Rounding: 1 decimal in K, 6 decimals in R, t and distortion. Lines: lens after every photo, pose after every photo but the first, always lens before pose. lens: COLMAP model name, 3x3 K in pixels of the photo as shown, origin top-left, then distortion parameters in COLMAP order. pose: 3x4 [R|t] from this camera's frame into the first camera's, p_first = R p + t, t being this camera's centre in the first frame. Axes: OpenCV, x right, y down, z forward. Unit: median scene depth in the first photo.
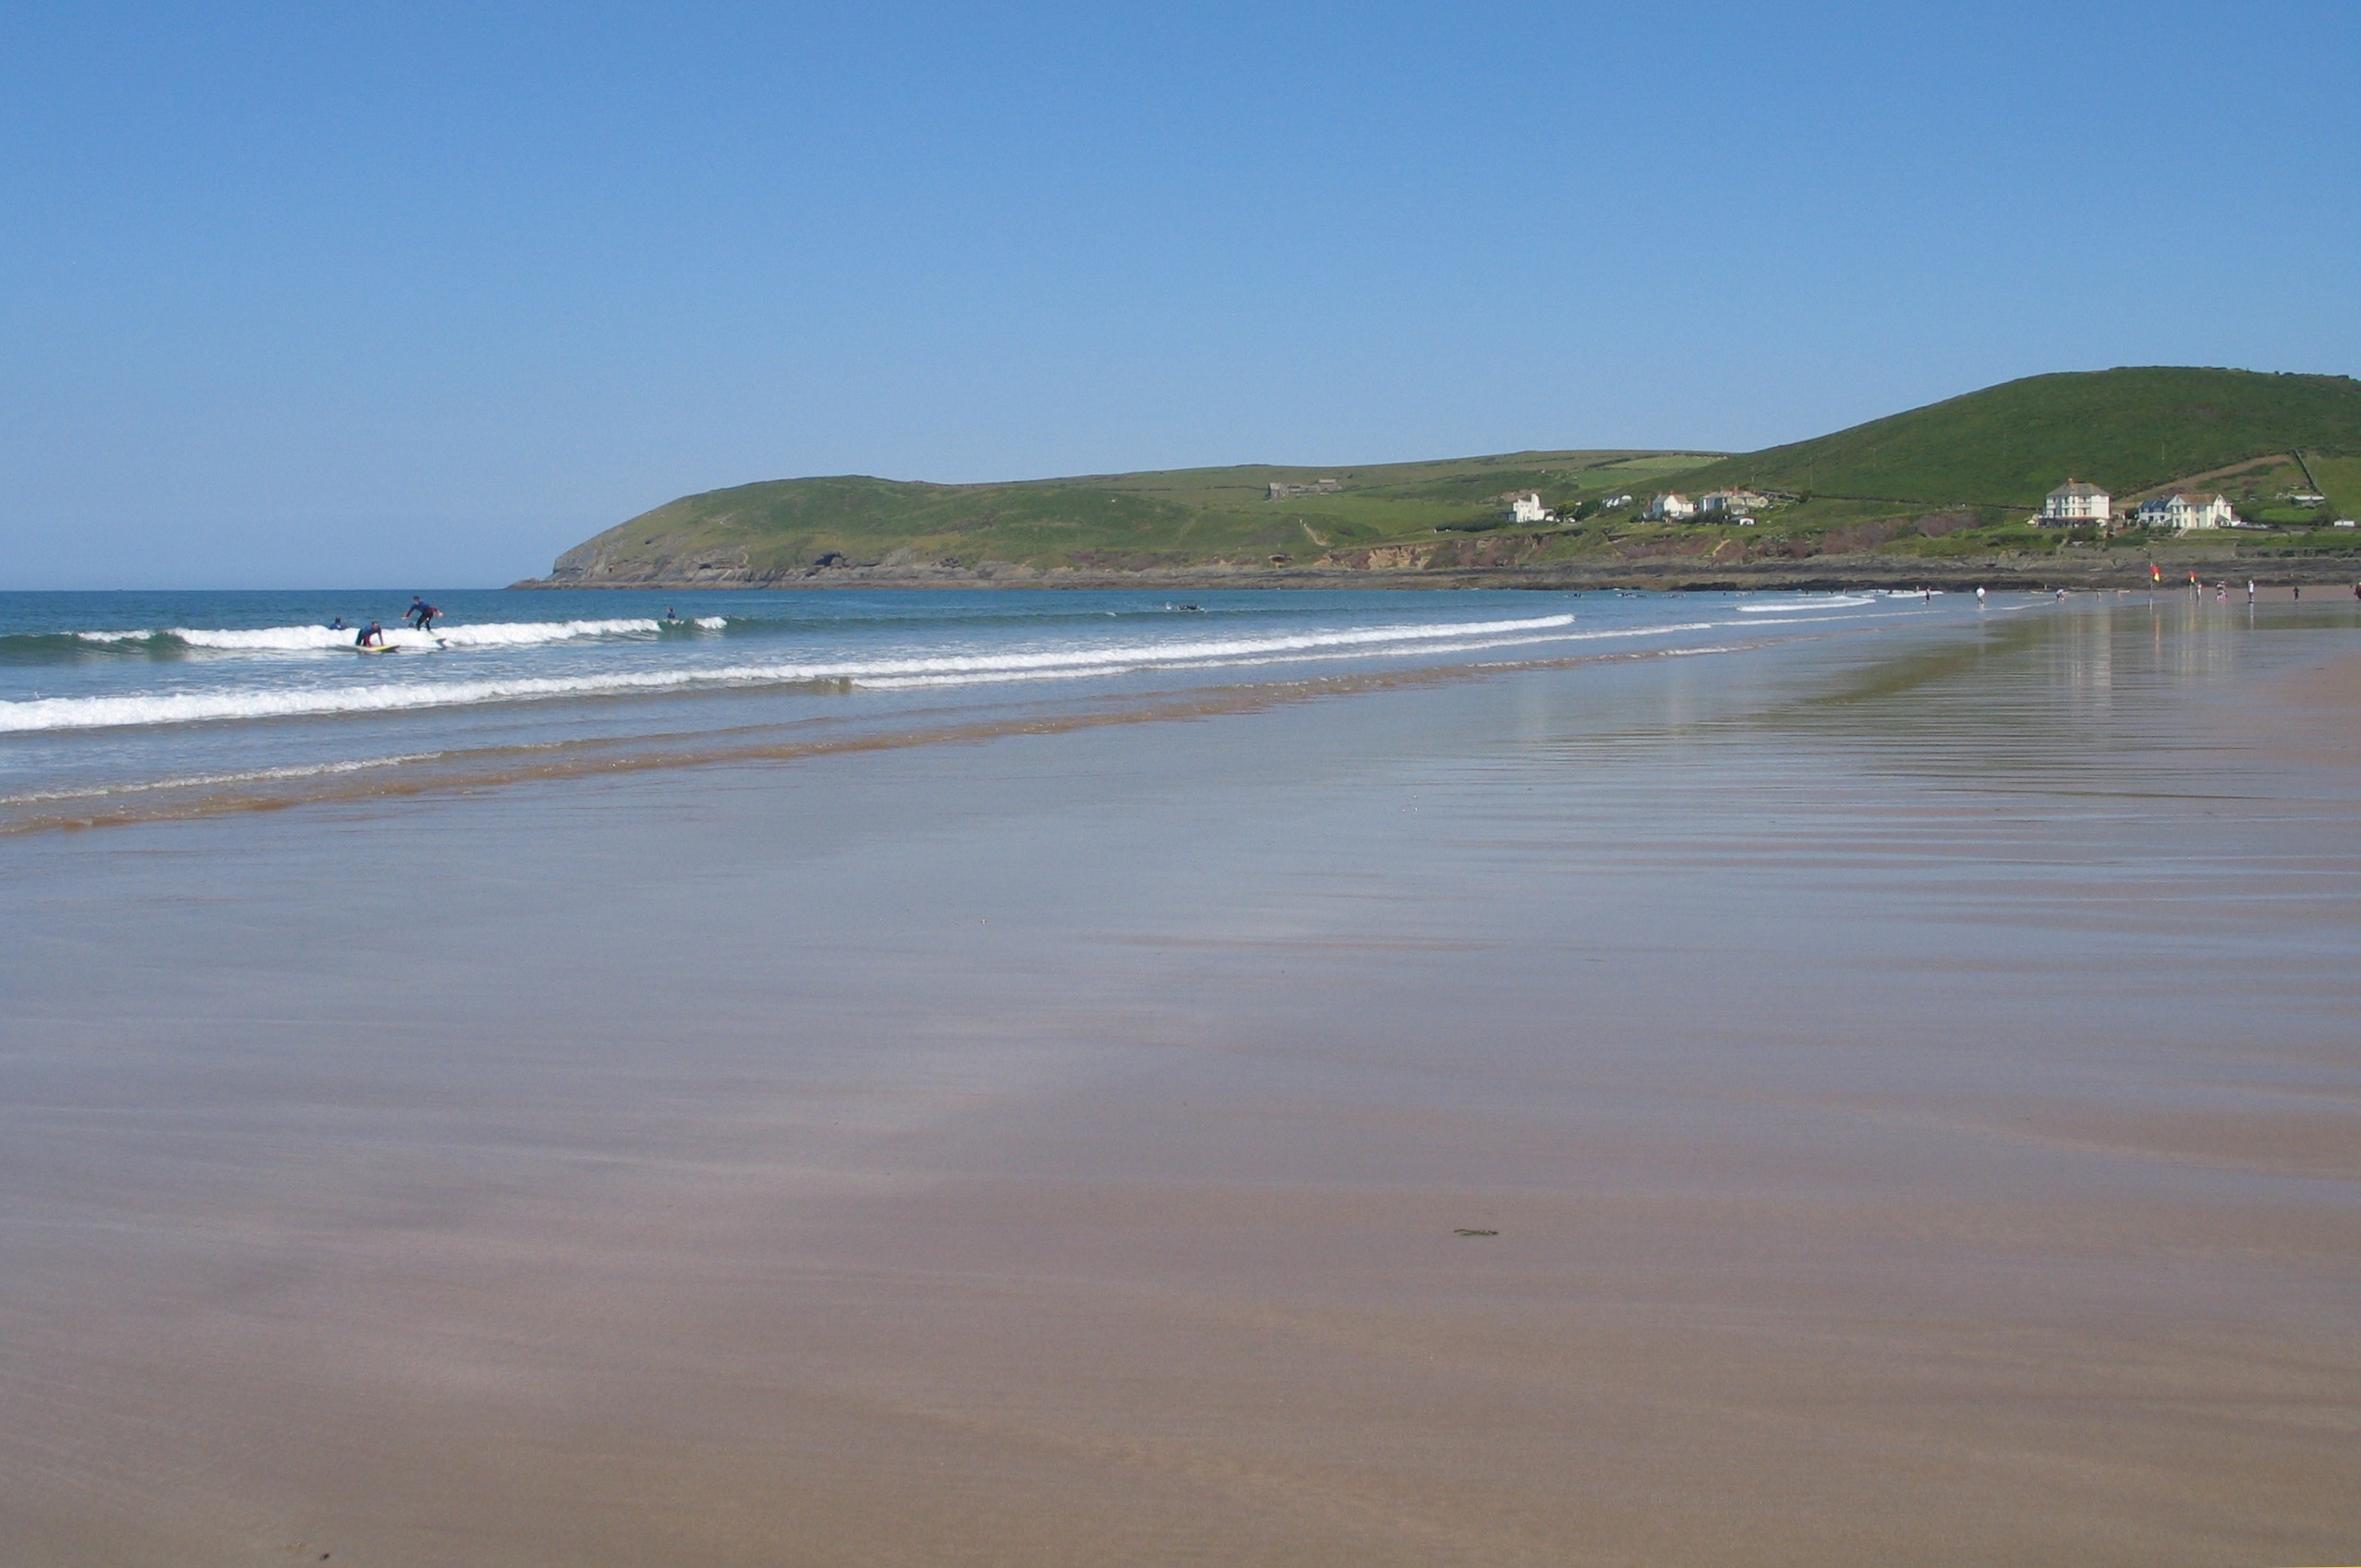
lens RADIAL K [[2372.2, 0, 1178.6], [0, 2372.2, 694.5], [0, 0, 1]] dist [-0.168402, 0.189428]
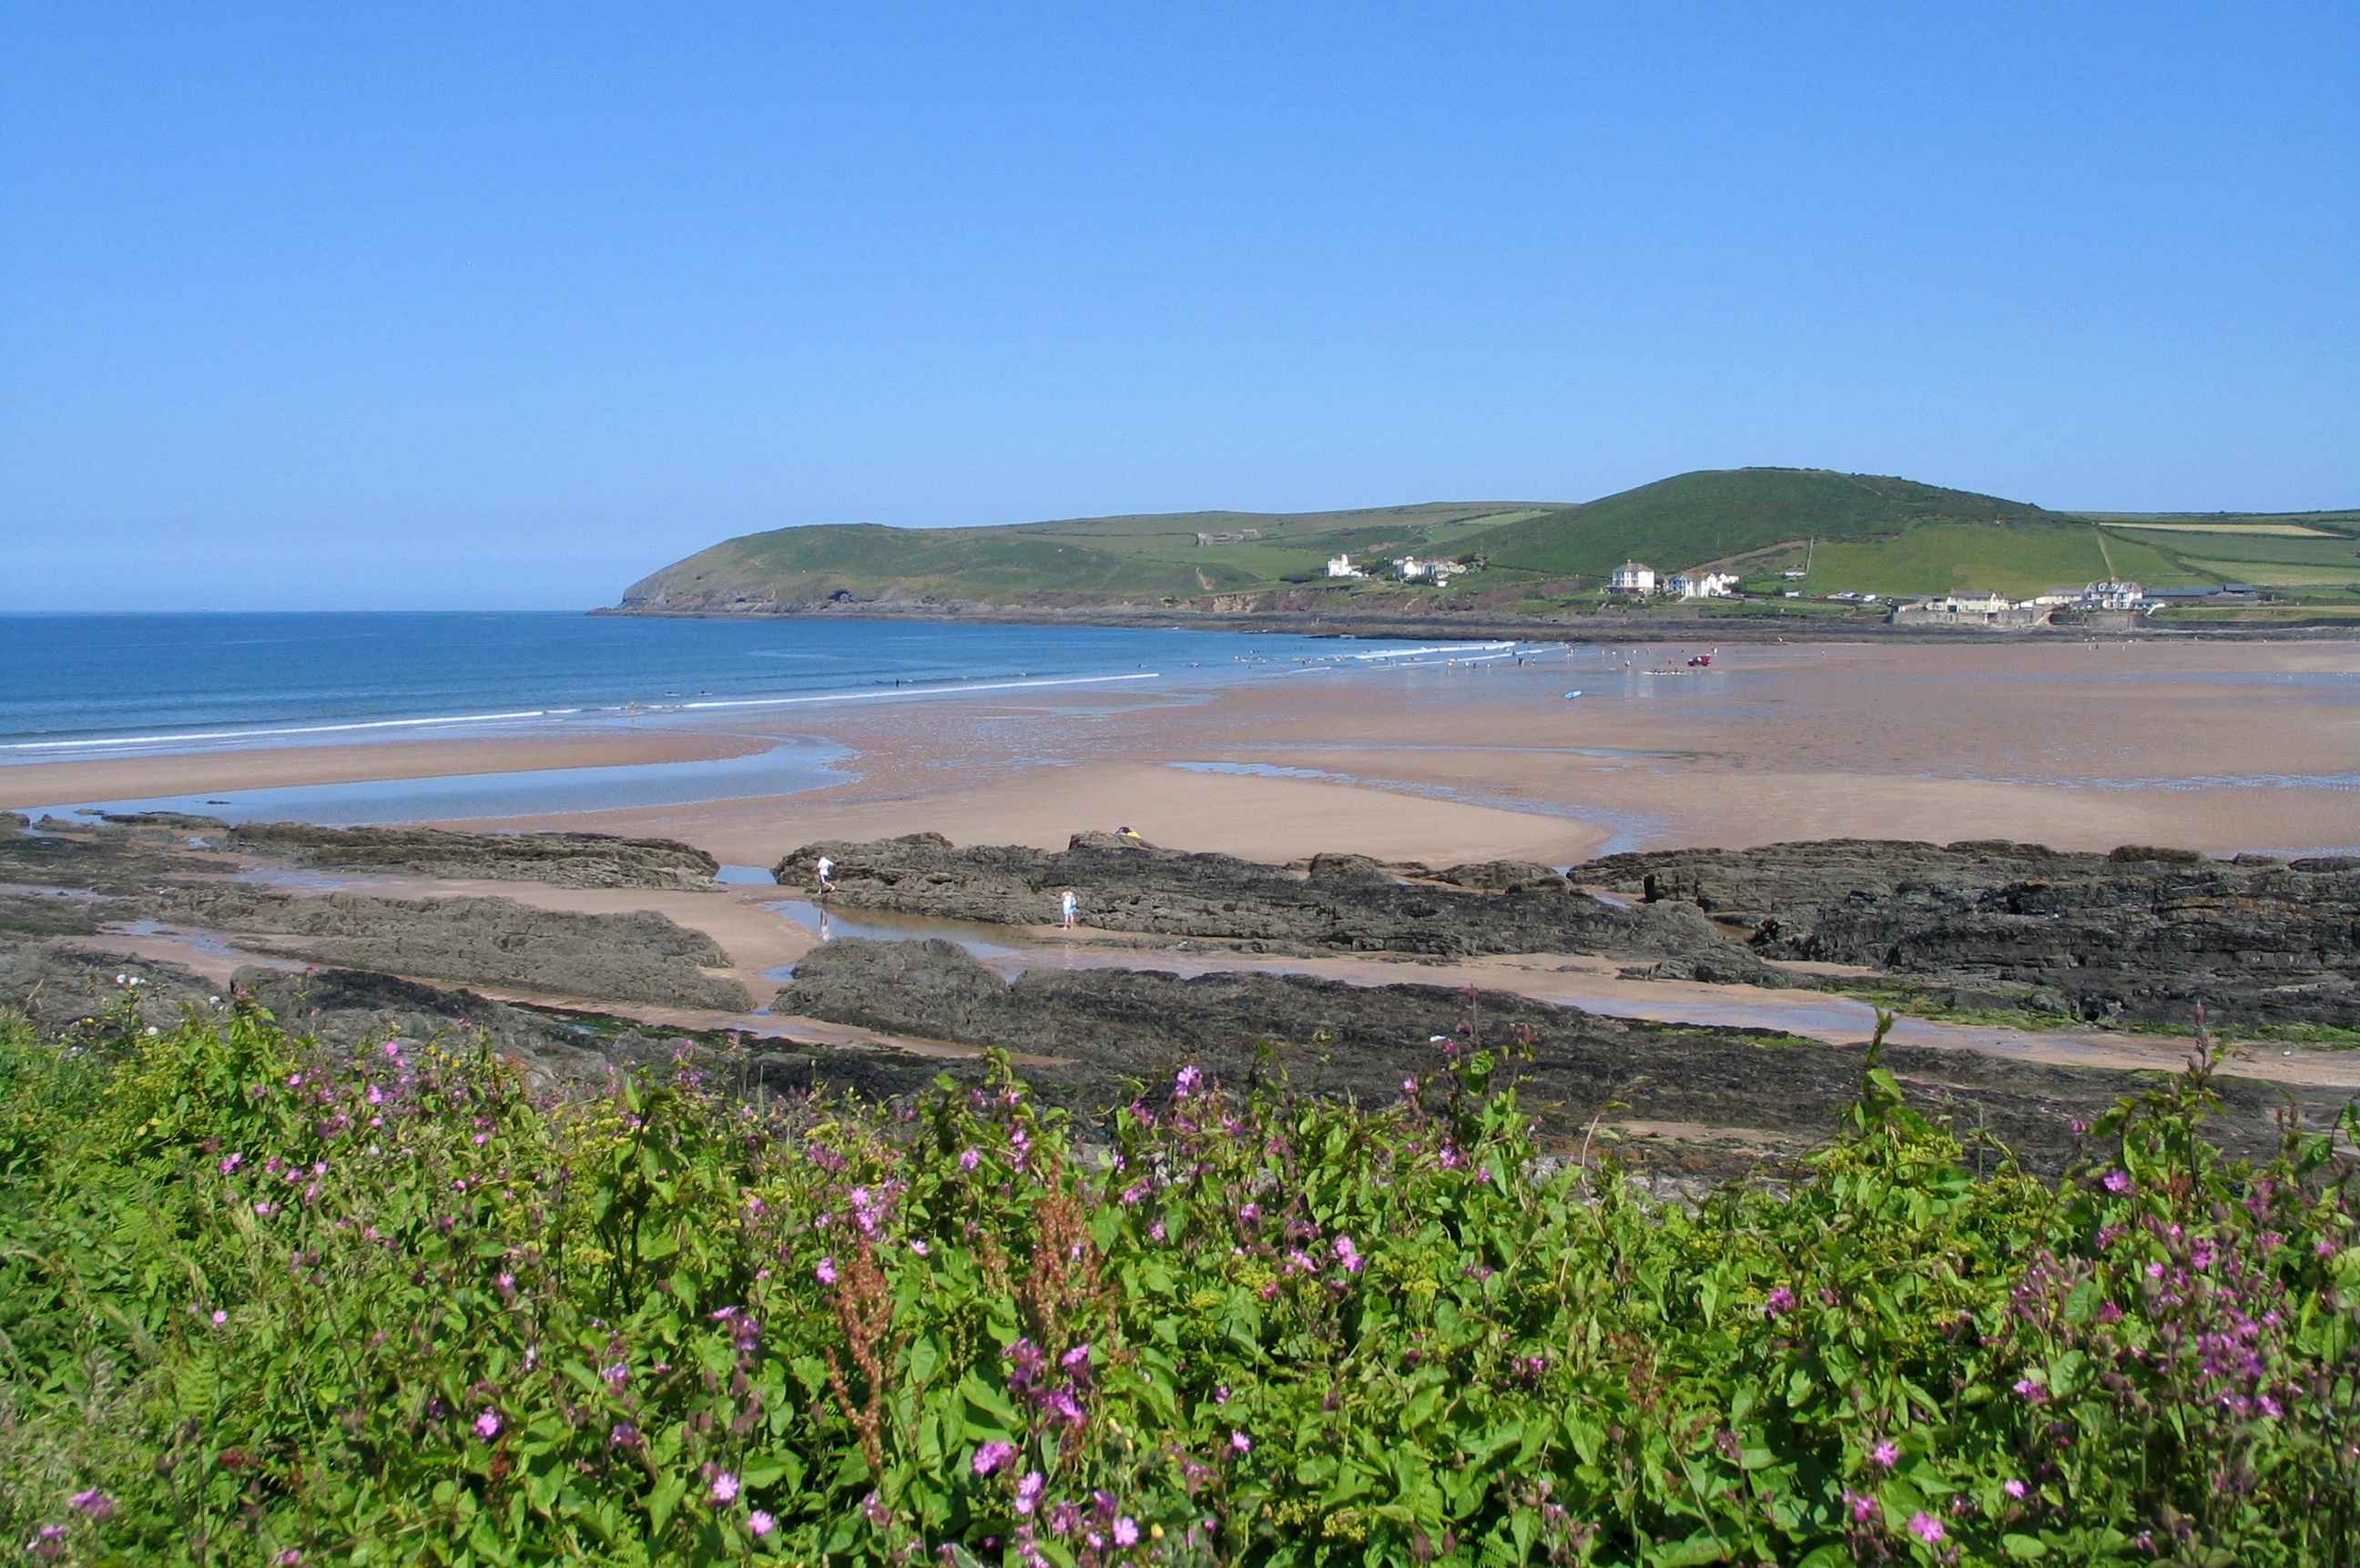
lens RADIAL K [[2384.3, 0, 1180.0], [0, 2384.3, 784.0], [0, 0, 1]] dist [-0.207180, 0.239742]
pose [[0.999252, 0.006138, -0.038179, 0.132505], [-0.004883, 0.999447, 0.032883, -0.000410], [0.038359, -0.032672, 0.998730, -0.396834]]
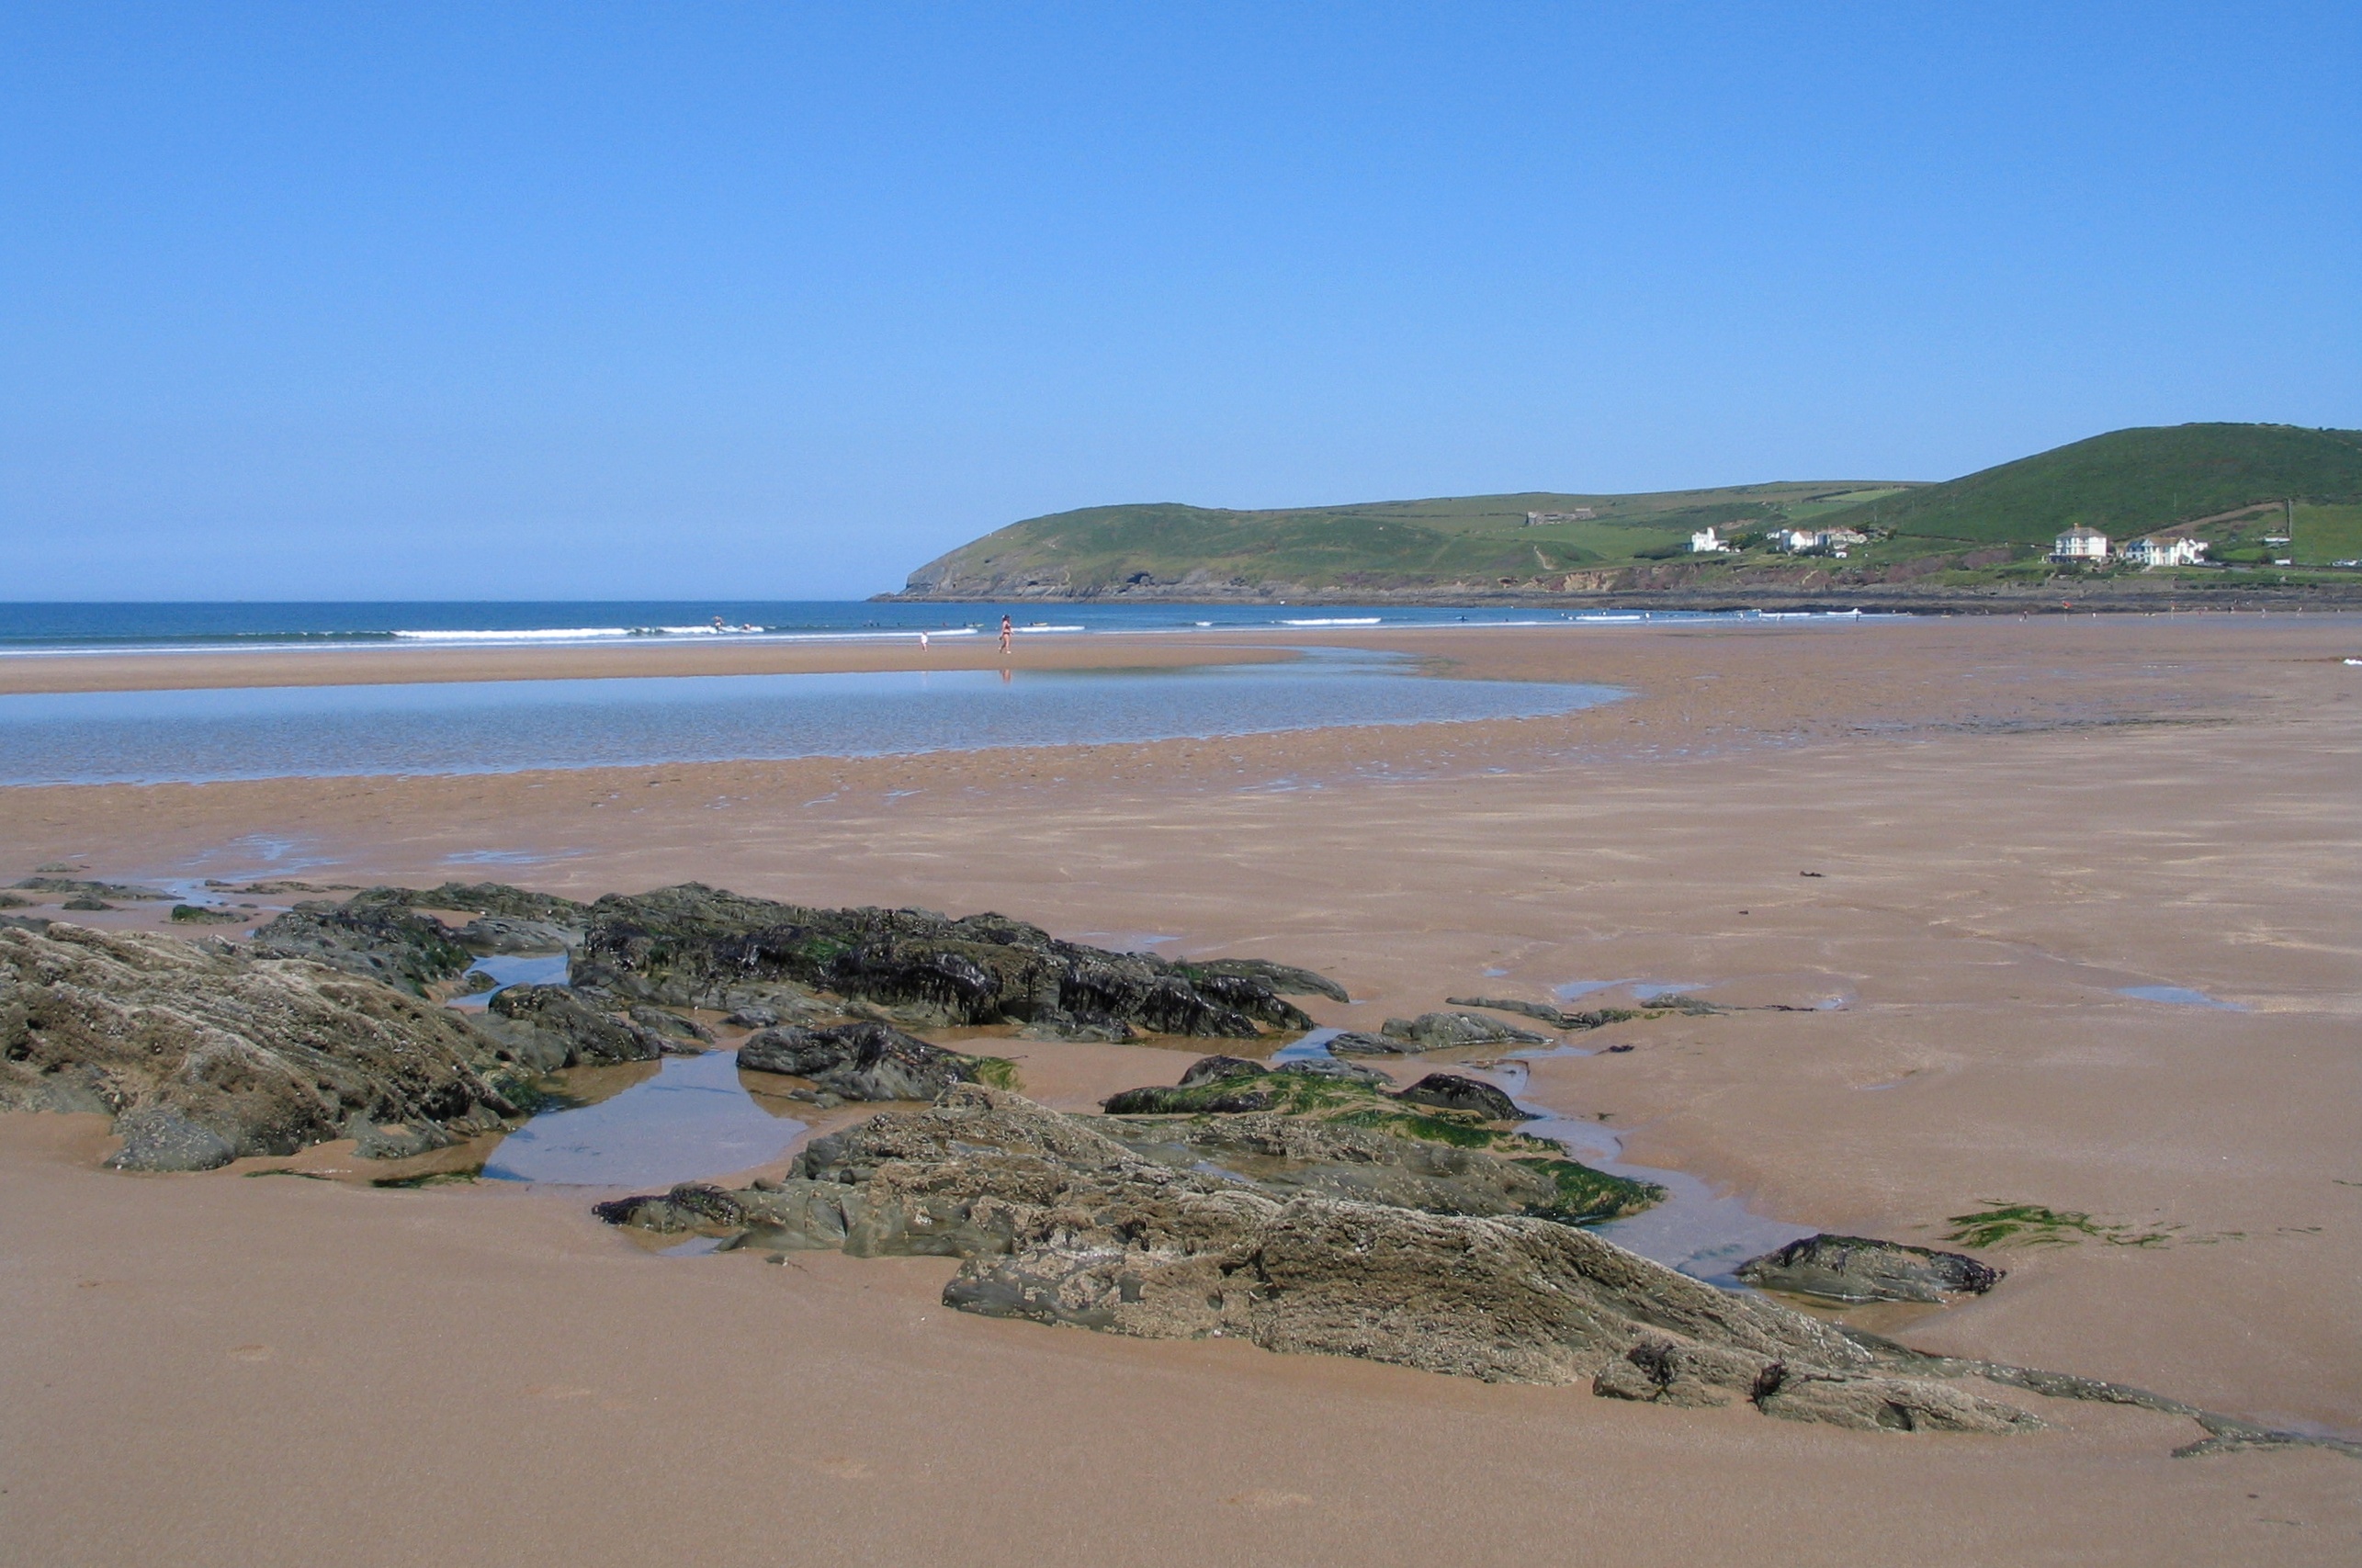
lens RADIAL K [[2386.0, 0, 1181.0], [0, 2386.0, 784.0], [0, 0, 1]] dist [-0.207180, 0.239742]
pose [[0.988013, 0.015453, -0.153593, 0.087235], [-0.010547, 0.999409, 0.032707, 0.008075], [0.154007, -0.030695, 0.987593, -0.239404]]
